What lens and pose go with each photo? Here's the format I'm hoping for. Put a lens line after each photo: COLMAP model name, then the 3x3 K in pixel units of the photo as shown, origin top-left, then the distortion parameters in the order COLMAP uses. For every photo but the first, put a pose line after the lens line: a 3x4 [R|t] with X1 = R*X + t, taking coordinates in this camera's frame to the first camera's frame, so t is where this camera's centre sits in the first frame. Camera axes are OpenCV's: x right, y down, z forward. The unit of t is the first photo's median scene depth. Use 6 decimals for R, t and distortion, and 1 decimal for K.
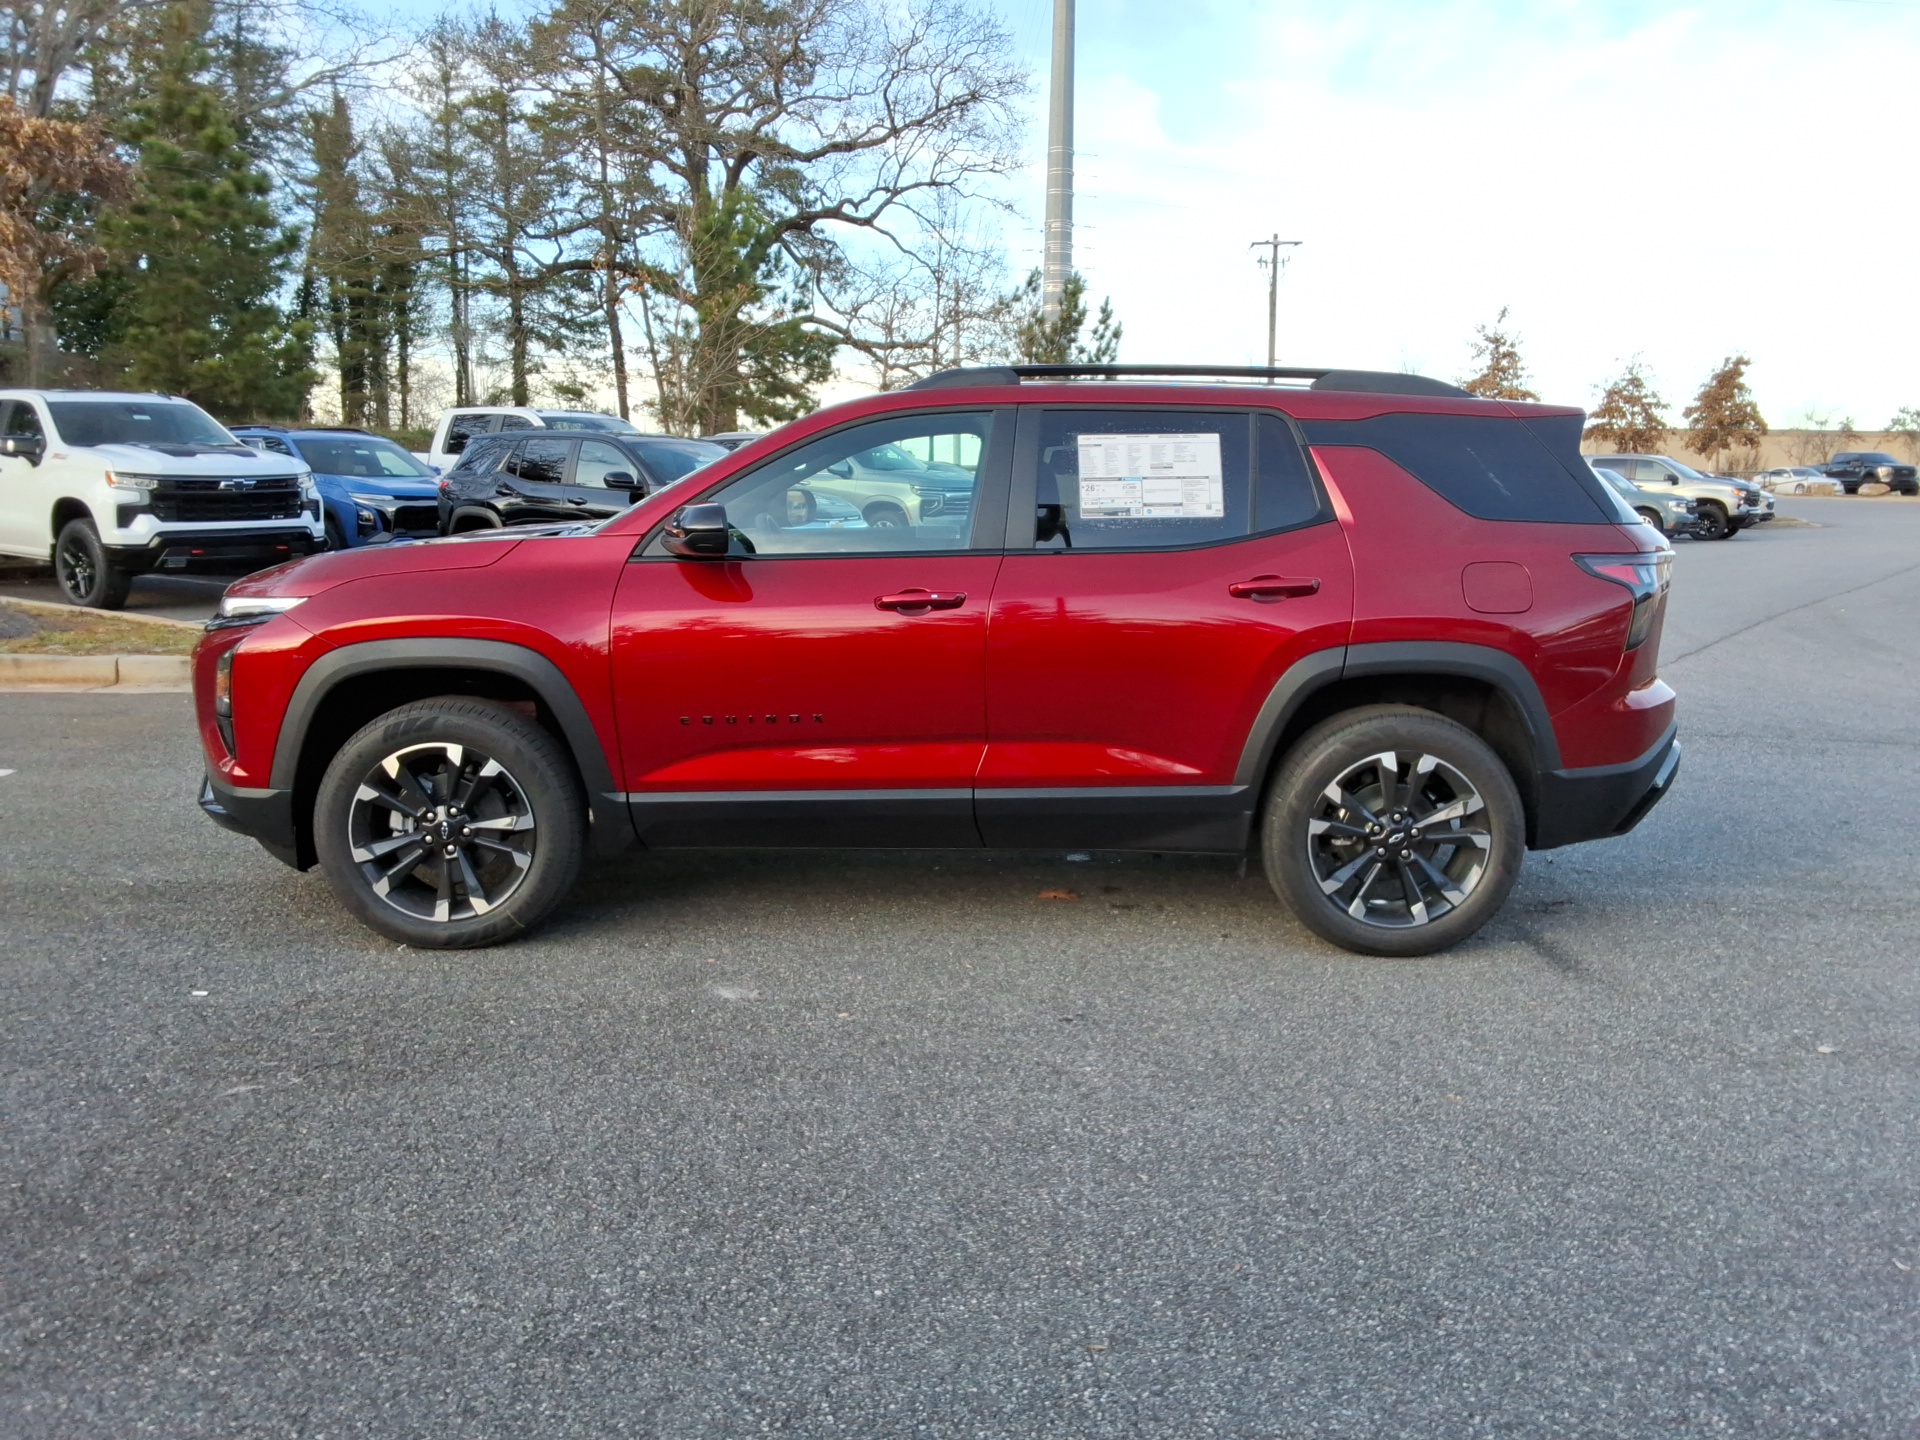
lens RADIAL K [[1589.2, 0, 988.6], [0, 1589.2, 688.0], [0, 0, 1]] dist [0.156632, -0.271718]
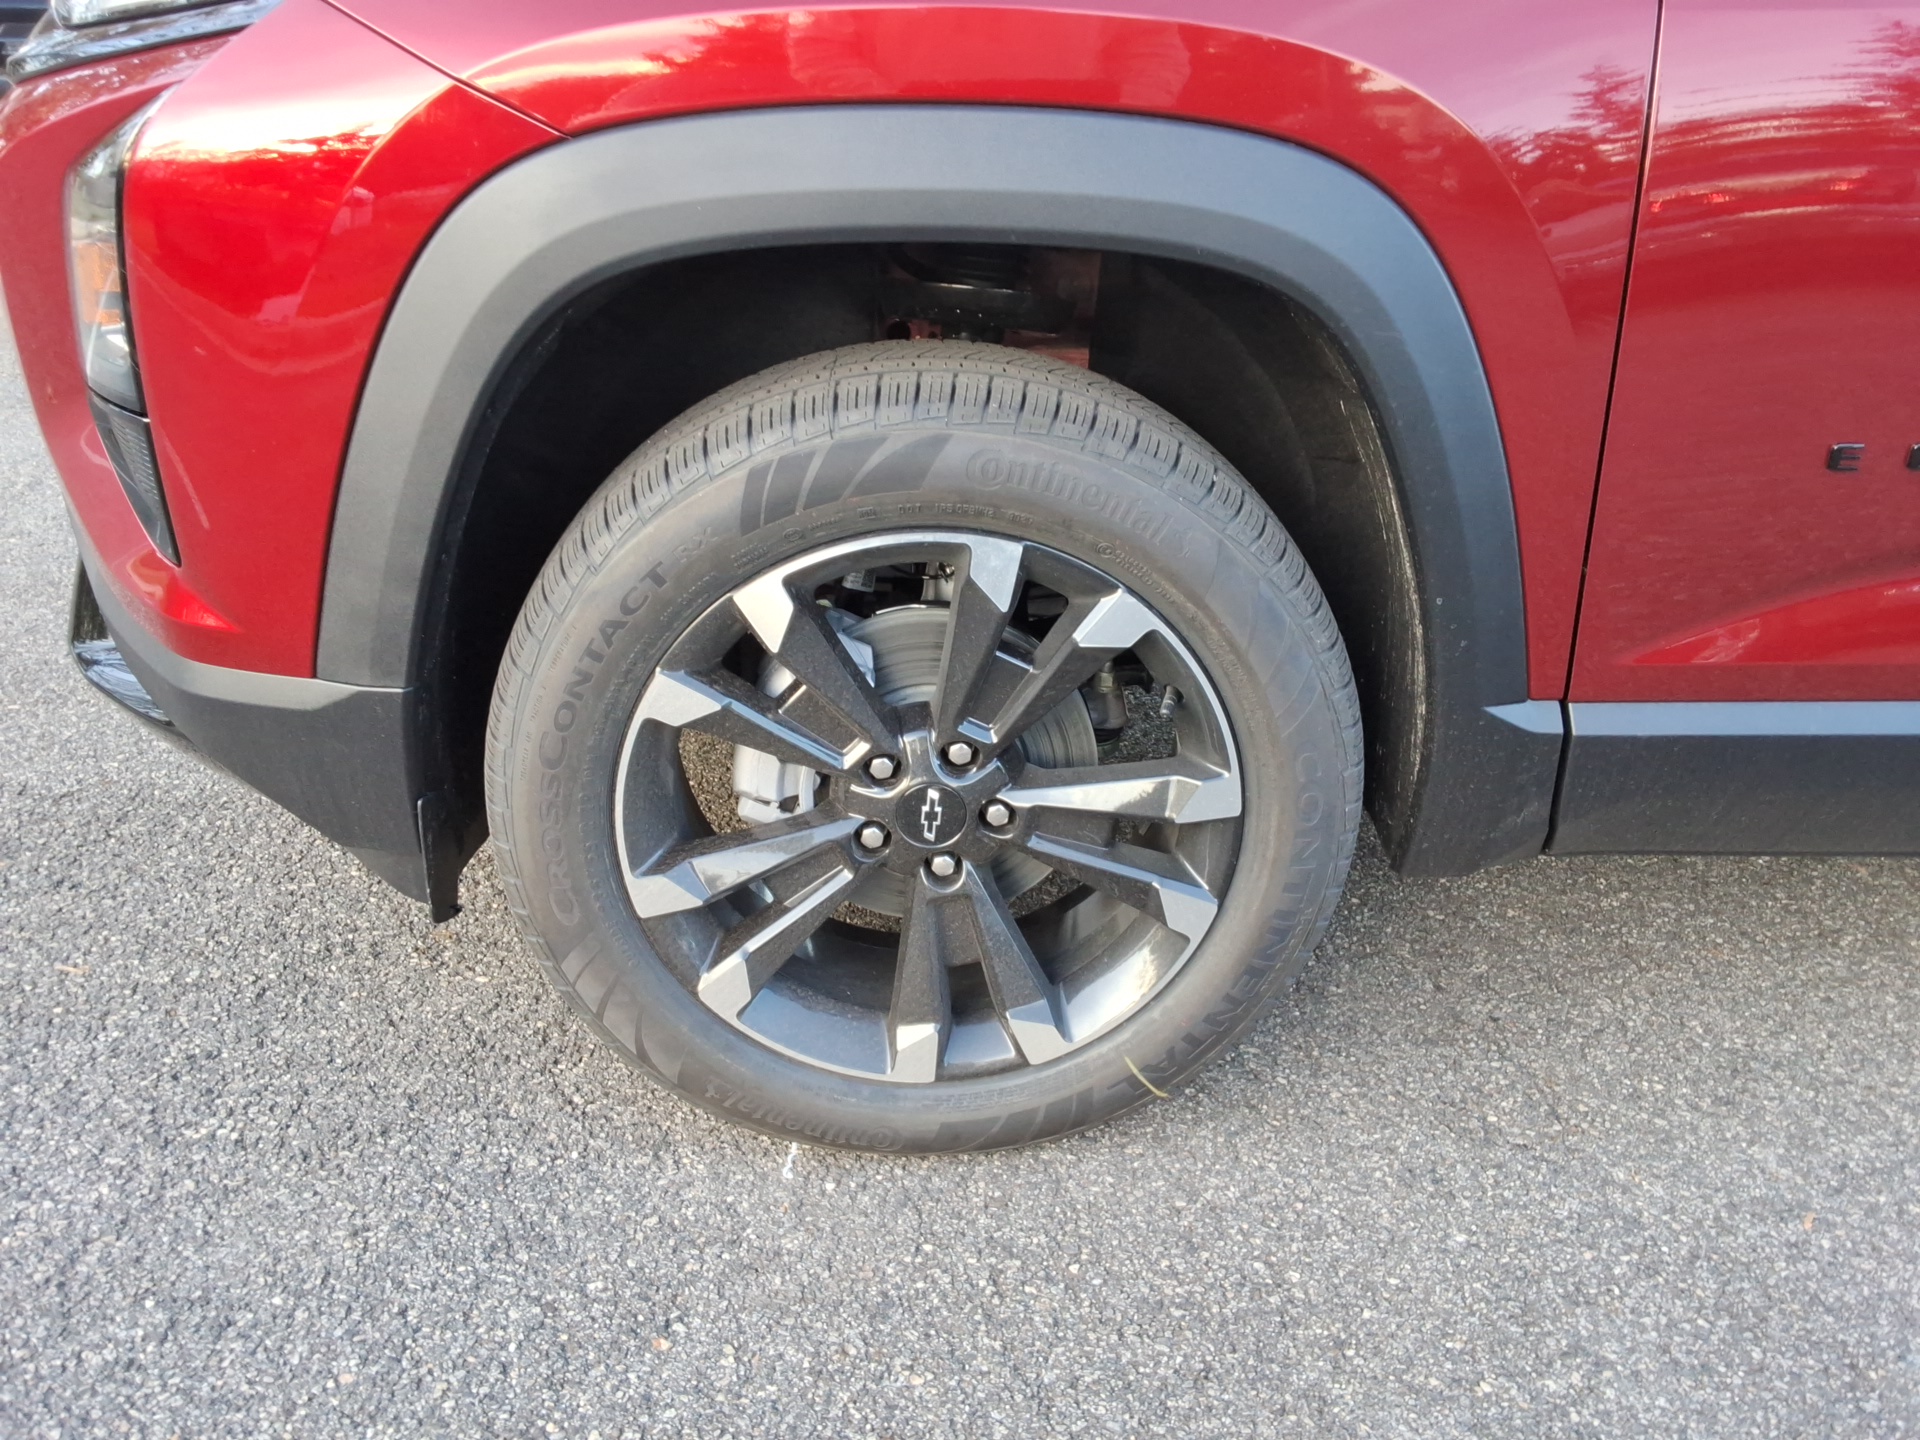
lens RADIAL K [[1549.8, 0, 960.0], [0, 1549.8, 720.0], [0, 0, 1]] dist [0.054716, -0.056860]
pose [[0.998714, 0.002415, 0.050642, -0.346376], [-0.017251, 0.955455, 0.294633, -0.012277], [-0.047675, -0.295127, 0.954268, 0.733146]]
